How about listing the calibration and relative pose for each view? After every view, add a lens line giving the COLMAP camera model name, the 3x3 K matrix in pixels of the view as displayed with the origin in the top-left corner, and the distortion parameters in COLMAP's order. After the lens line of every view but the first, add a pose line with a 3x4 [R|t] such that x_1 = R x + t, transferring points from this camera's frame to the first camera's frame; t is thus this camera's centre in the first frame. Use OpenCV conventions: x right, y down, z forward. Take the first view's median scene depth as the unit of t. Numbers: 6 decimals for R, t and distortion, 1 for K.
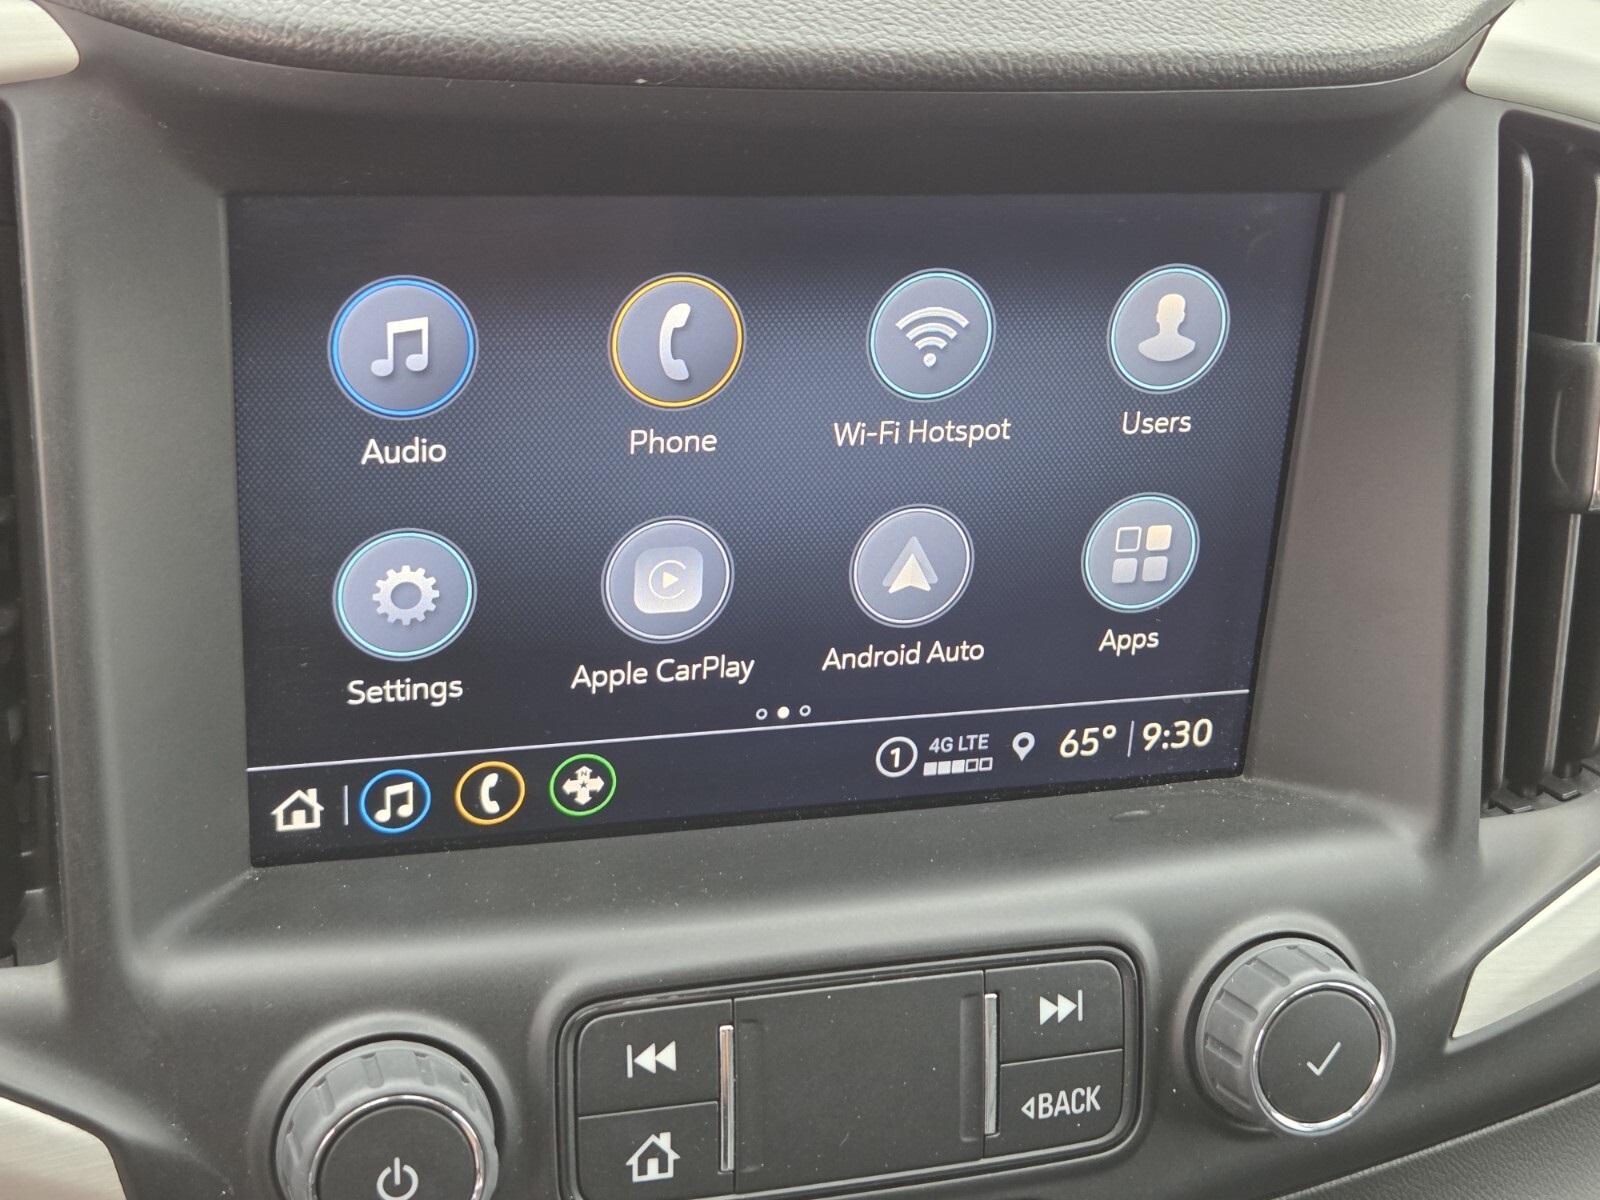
lens RADIAL K [[2234.8, 0, 806.4], [0, 2234.8, 575.9], [0, 0, 1]] dist [0.053037, -0.063624]
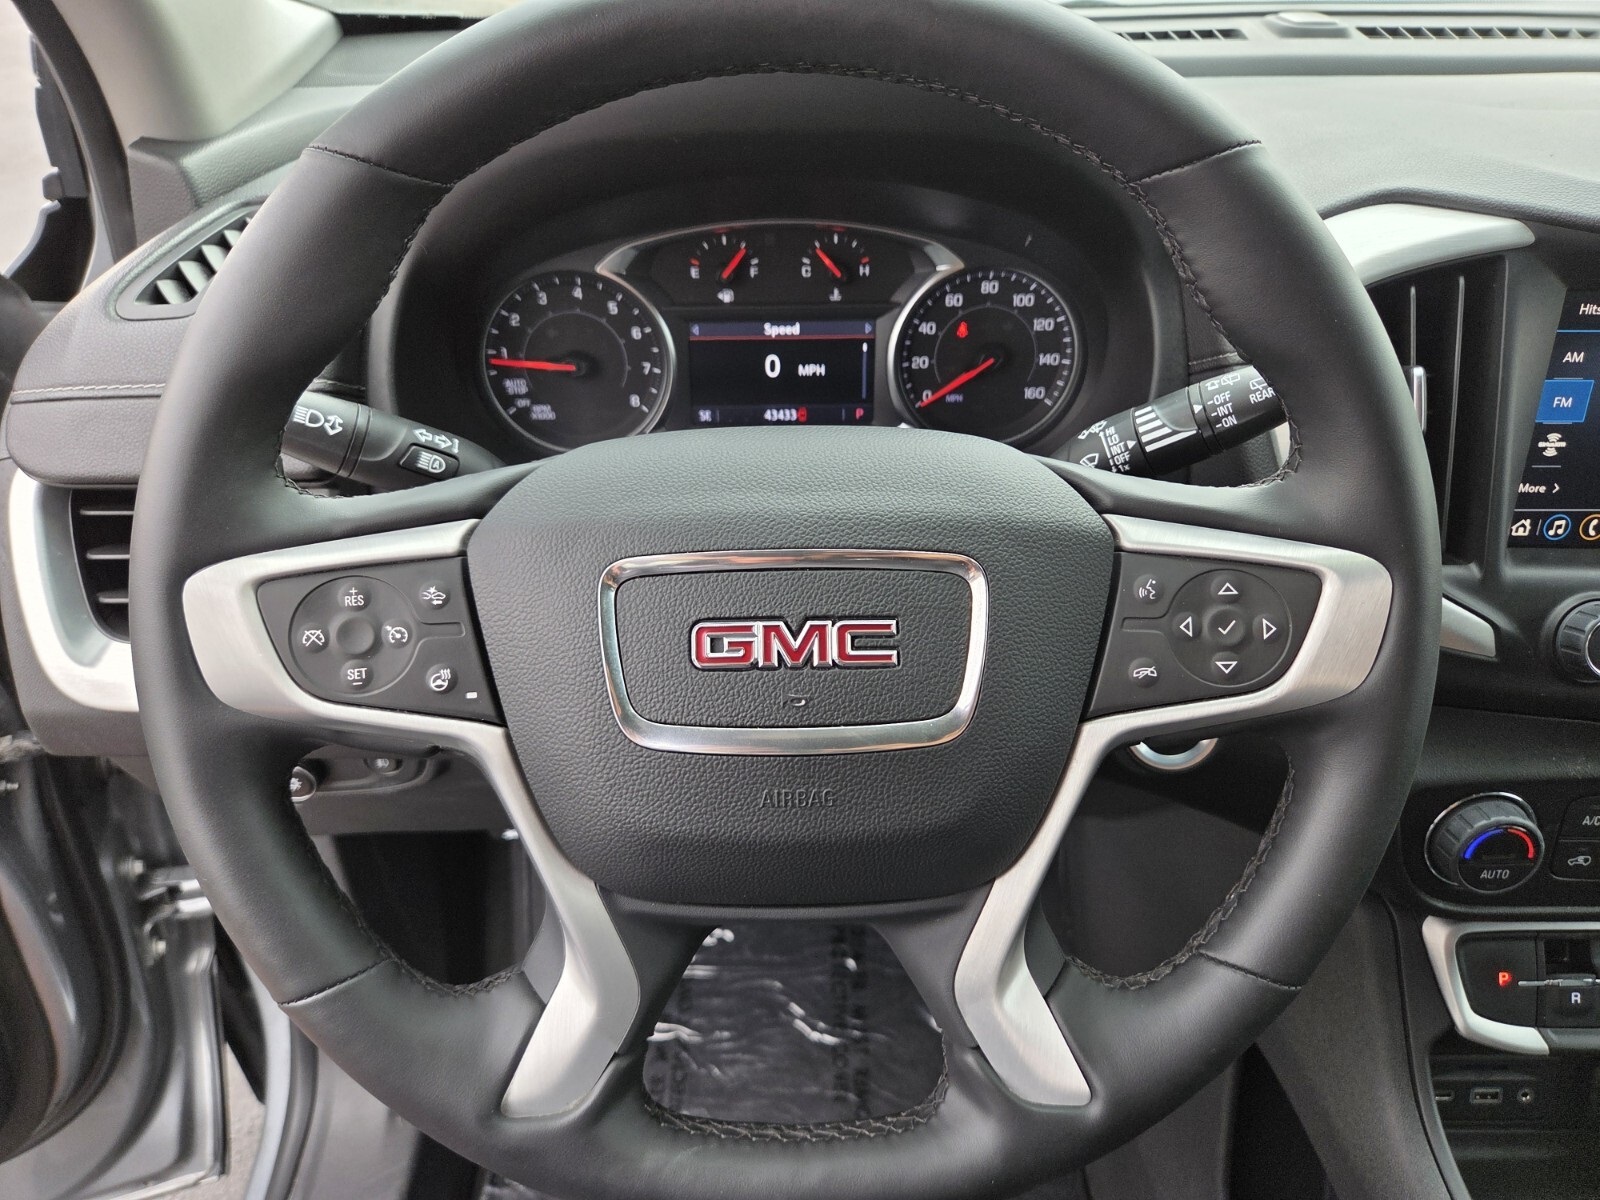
lens RADIAL K [[1104.1, 0, 800.0], [0, 1104.1, 600.0], [0, 0, 1]] dist [0.055835, -0.079779]
pose [[0.949249, 0.061918, -0.308372, -0.635320], [-0.058454, 0.998080, 0.020465, 0.216232], [0.309047, -0.001401, 0.951046, -0.535895]]
